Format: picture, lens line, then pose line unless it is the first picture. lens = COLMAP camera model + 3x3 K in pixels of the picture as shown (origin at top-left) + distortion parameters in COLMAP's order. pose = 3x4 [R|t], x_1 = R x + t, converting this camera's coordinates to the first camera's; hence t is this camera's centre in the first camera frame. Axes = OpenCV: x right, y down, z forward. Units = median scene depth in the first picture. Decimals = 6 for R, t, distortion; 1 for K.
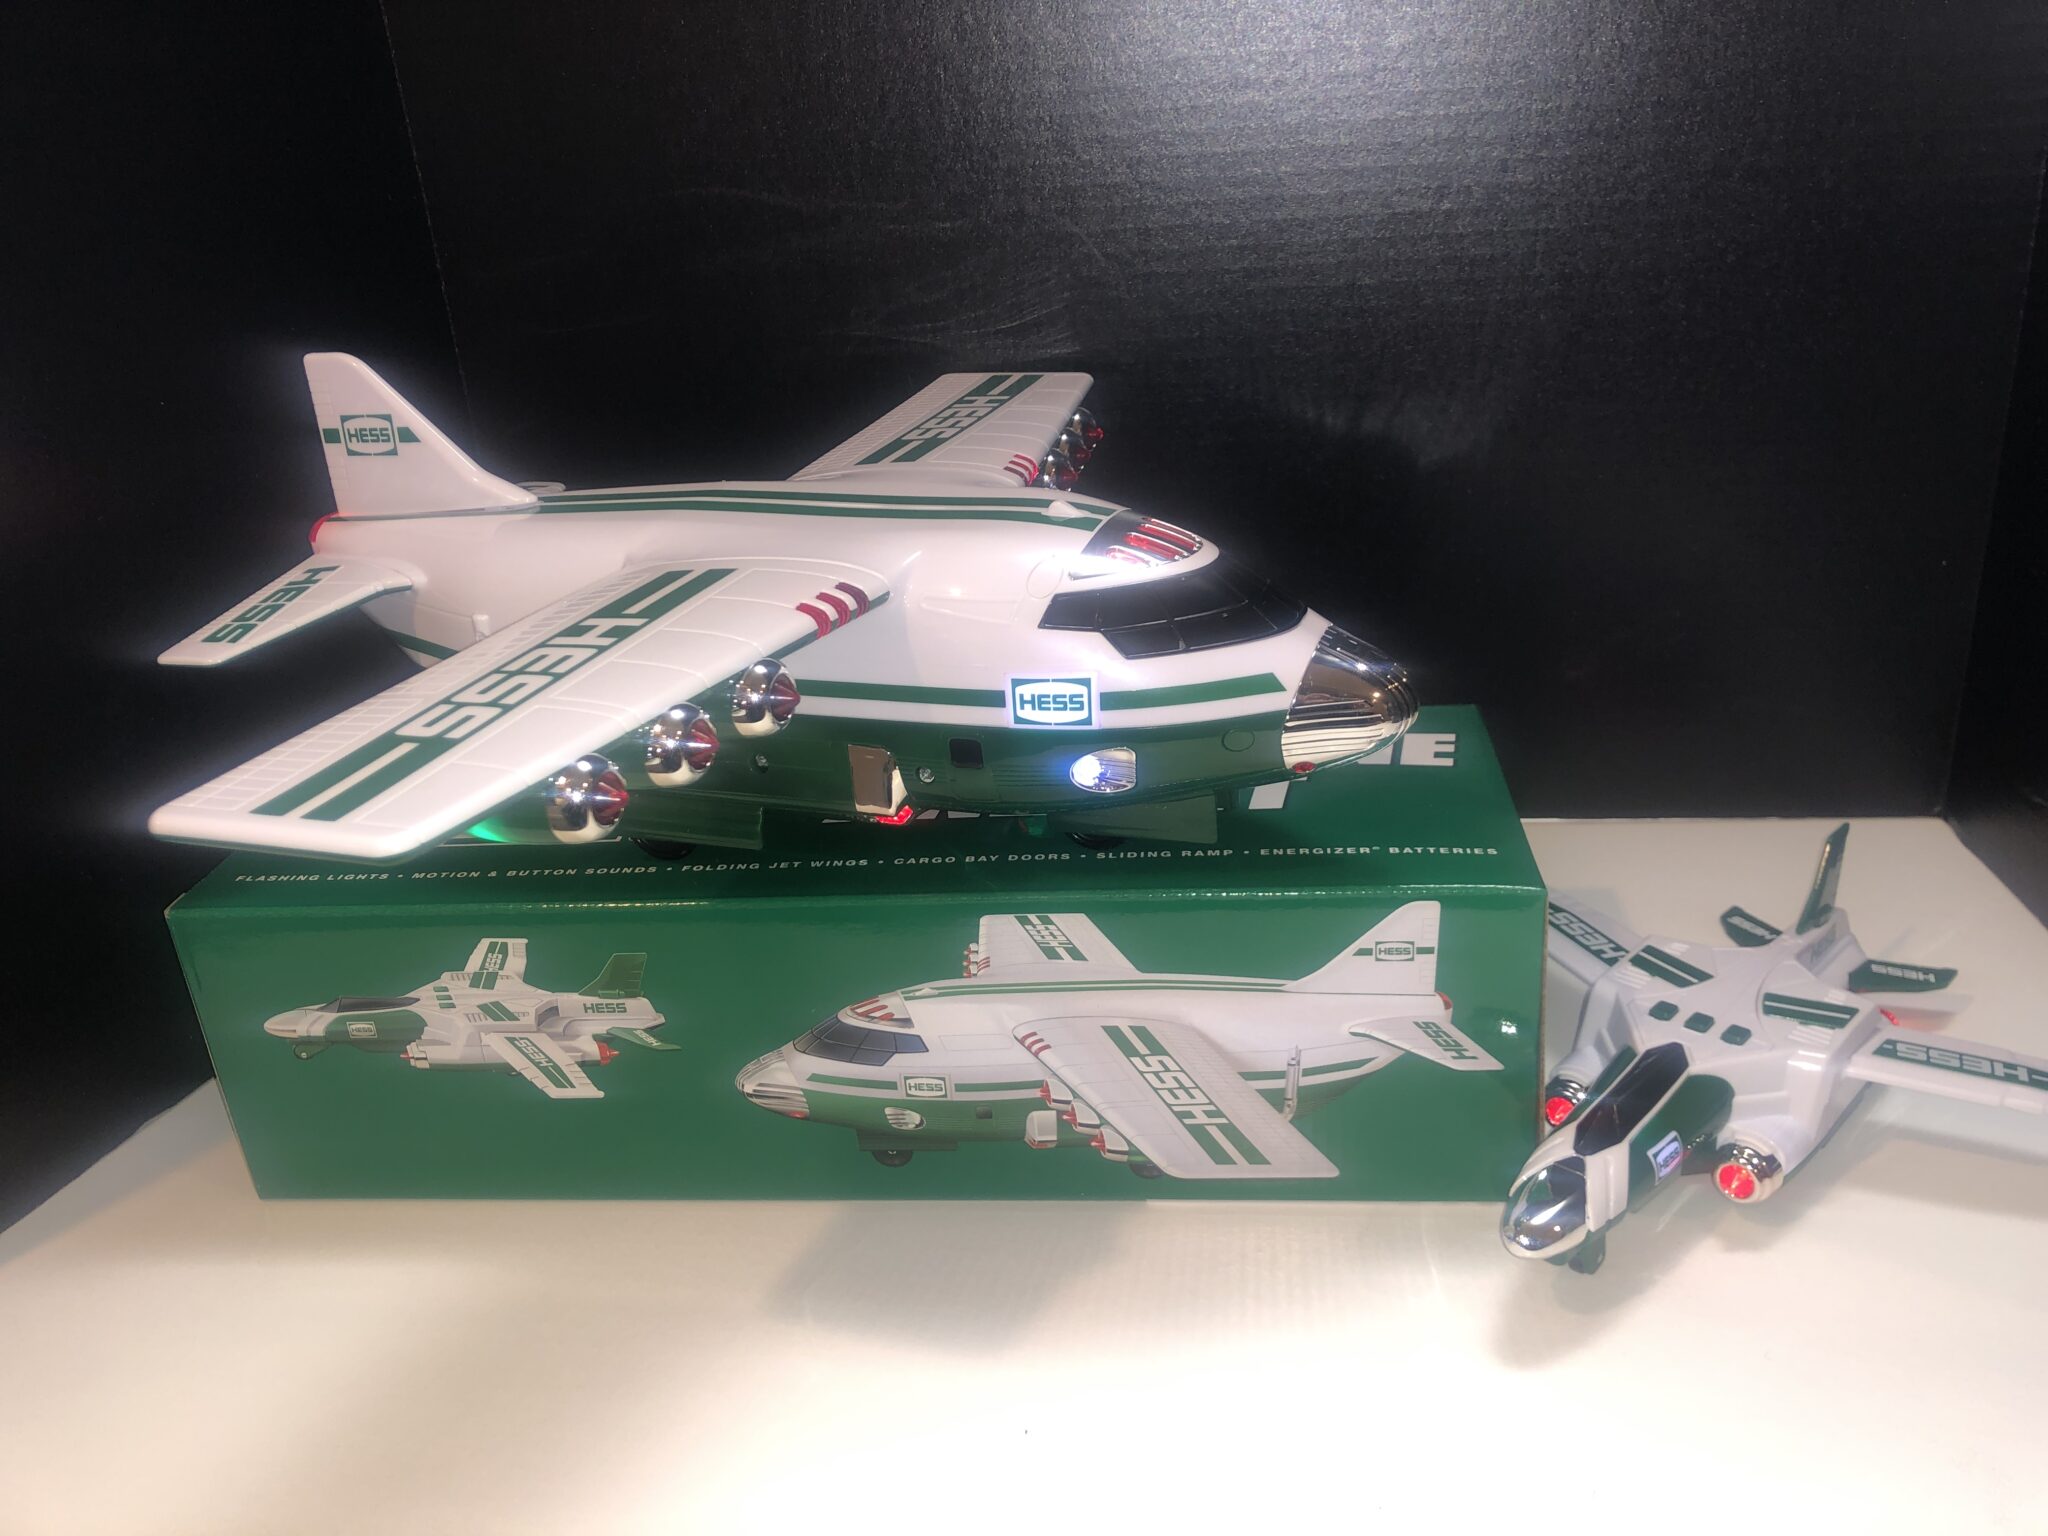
lens RADIAL K [[1683.3, 0, 1021.3], [0, 1683.3, 776.4], [0, 0, 1]] dist [0.092903, -0.155823]
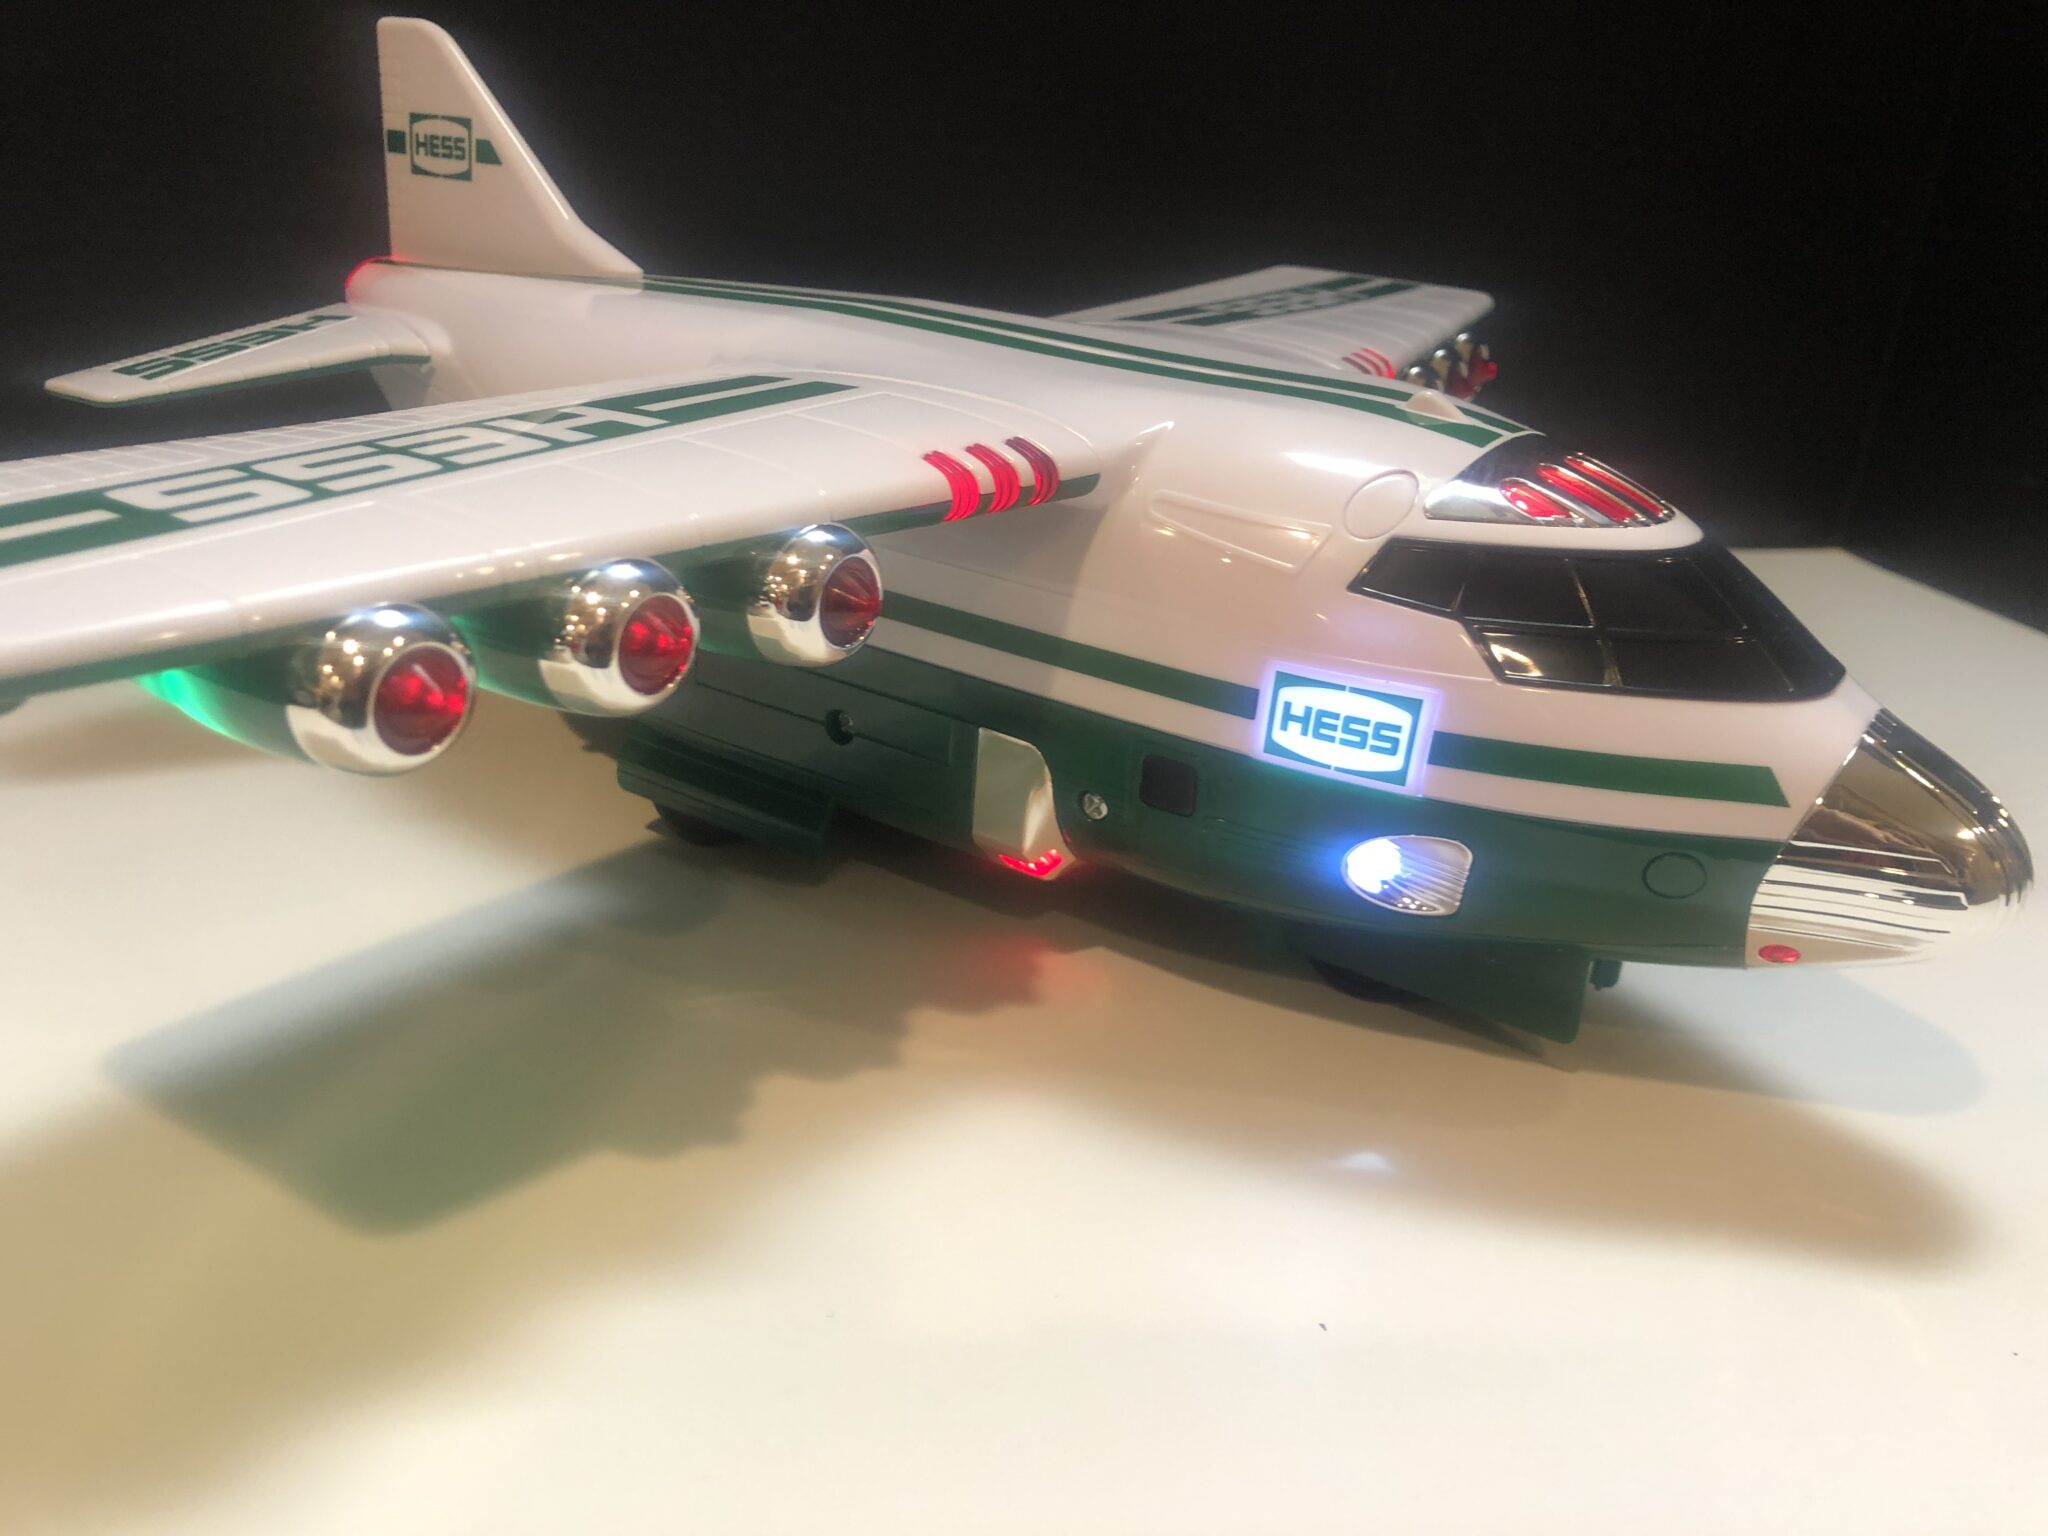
lens RADIAL K [[1699.3, 0, 988.0], [0, 1699.3, 779.8], [0, 0, 1]] dist [0.032633, -0.002058]
pose [[0.960854, 0.227593, -0.157991, -0.000695], [-0.230381, 0.973100, 0.000686, -0.001508], [0.153897, 0.035739, 0.987440, 0.386068]]
